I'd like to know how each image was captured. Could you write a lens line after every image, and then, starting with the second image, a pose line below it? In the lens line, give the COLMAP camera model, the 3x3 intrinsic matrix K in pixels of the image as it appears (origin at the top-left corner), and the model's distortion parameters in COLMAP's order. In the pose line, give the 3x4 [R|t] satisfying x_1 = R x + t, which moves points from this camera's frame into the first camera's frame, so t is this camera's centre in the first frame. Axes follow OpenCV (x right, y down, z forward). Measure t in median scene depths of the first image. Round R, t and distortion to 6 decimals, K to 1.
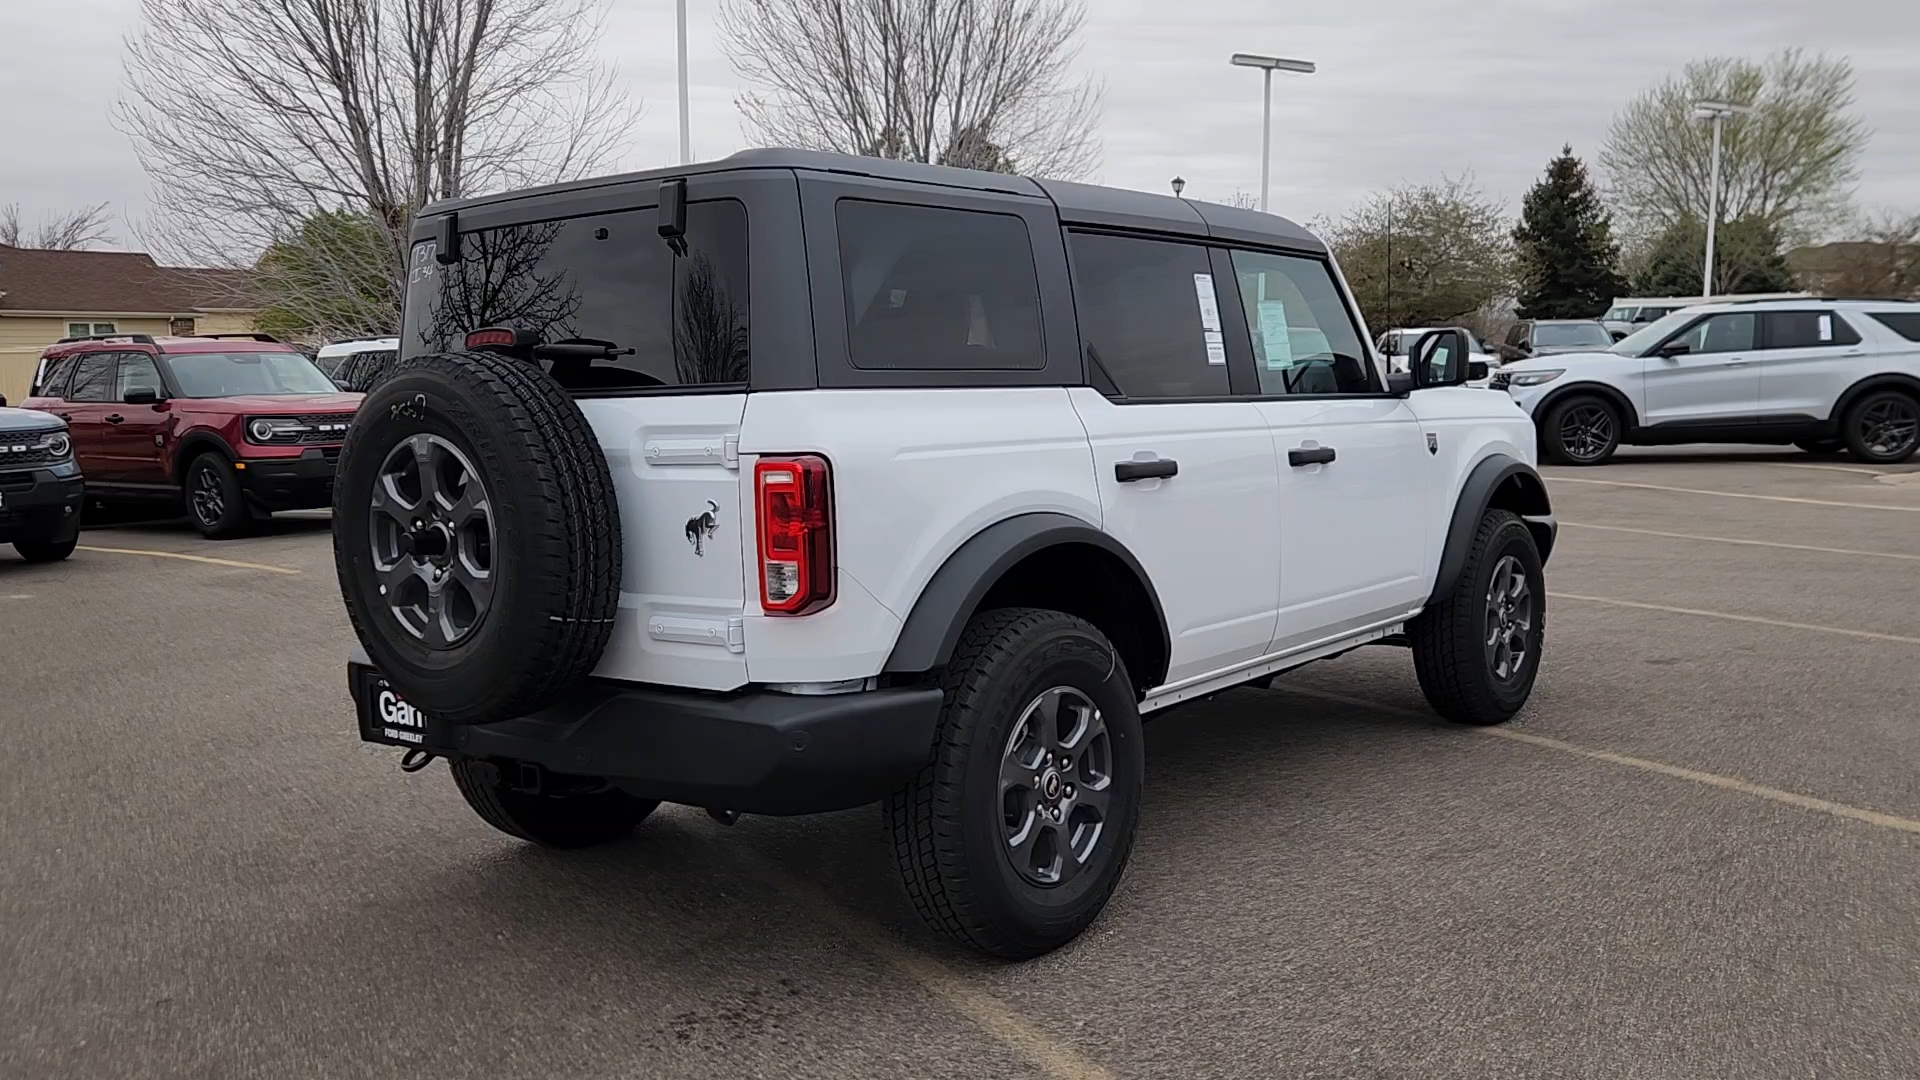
lens RADIAL K [[1616.9, 0, 950.8], [0, 1616.9, 553.2], [0, 0, 1]] dist [0.037411, -0.021559]
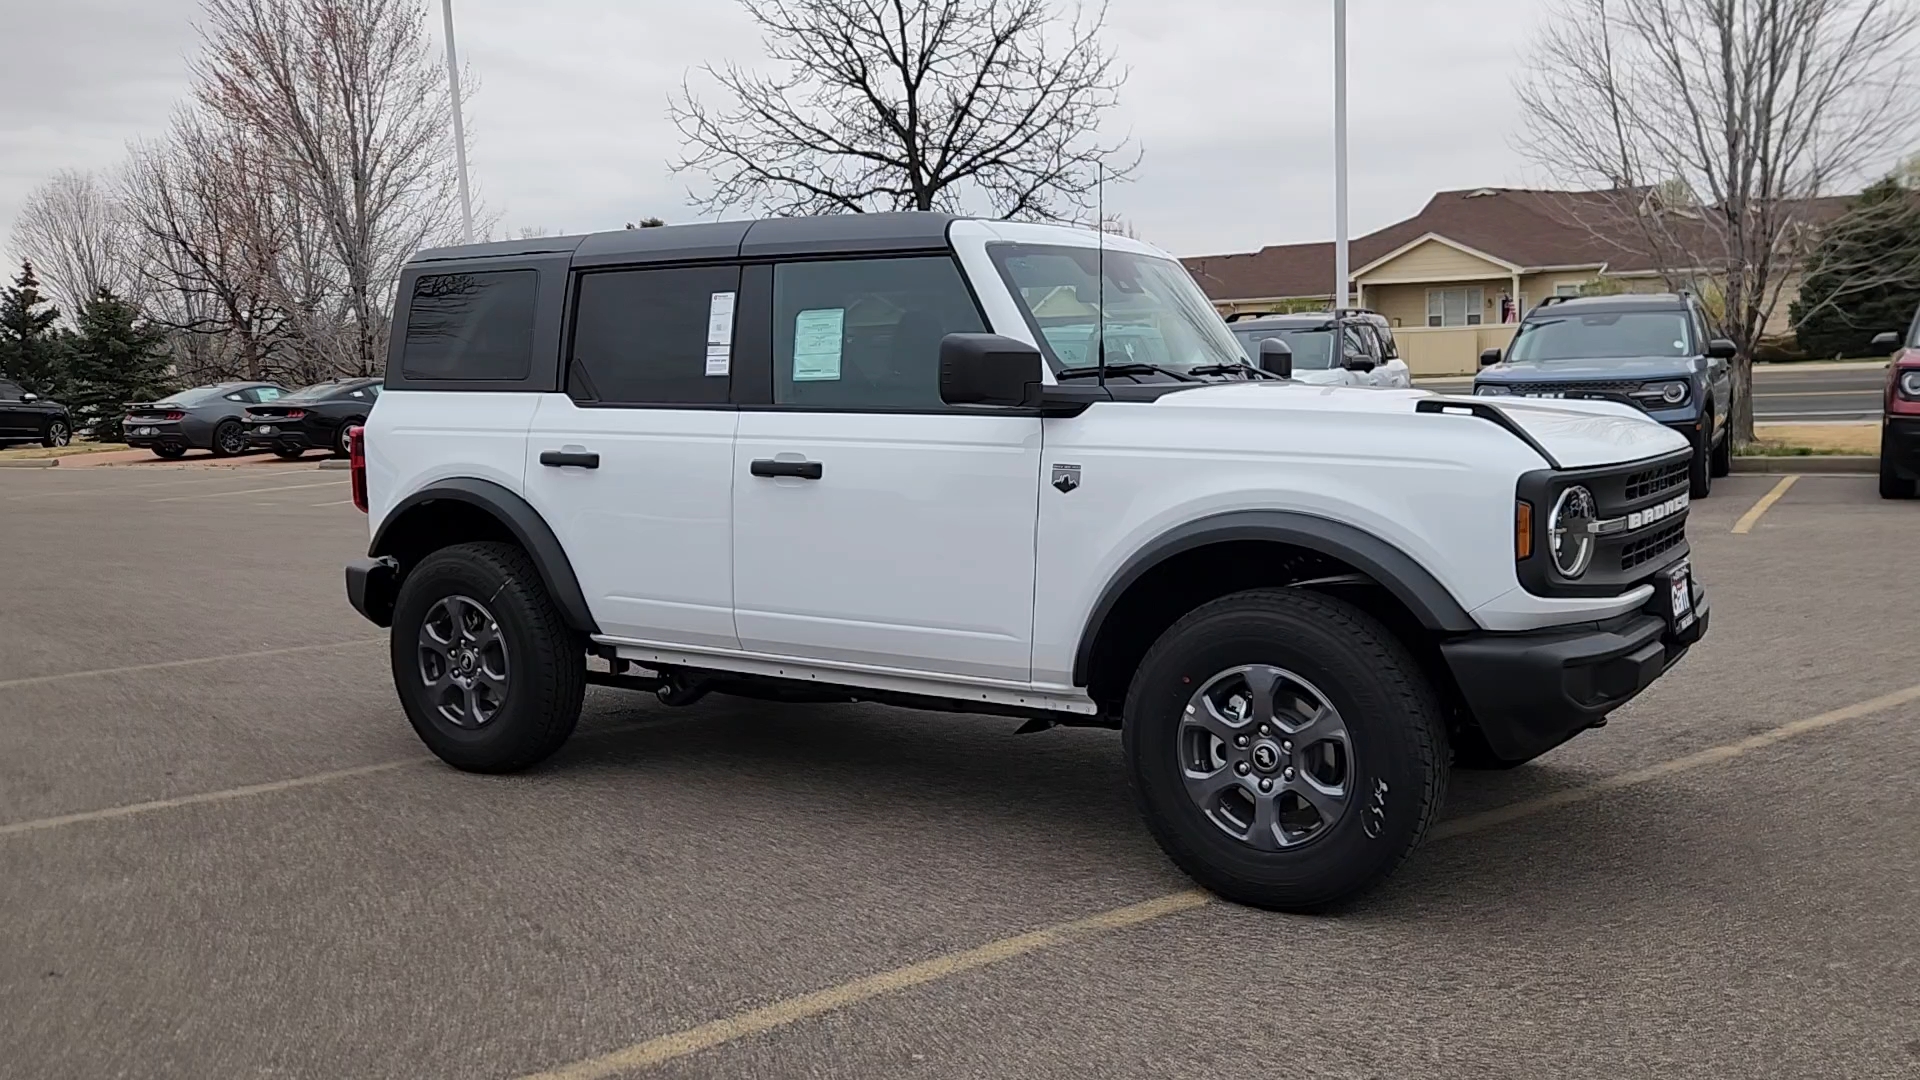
lens RADIAL K [[1616.9, 0, 950.8], [0, 1616.9, 553.2], [0, 0, 1]] dist [0.037411, -0.021559]
pose [[0.092376, 0.139858, -0.985853, 1.284545], [-0.087581, 0.987390, 0.131870, -0.156644], [0.991865, 0.074160, 0.103461, 1.055782]]
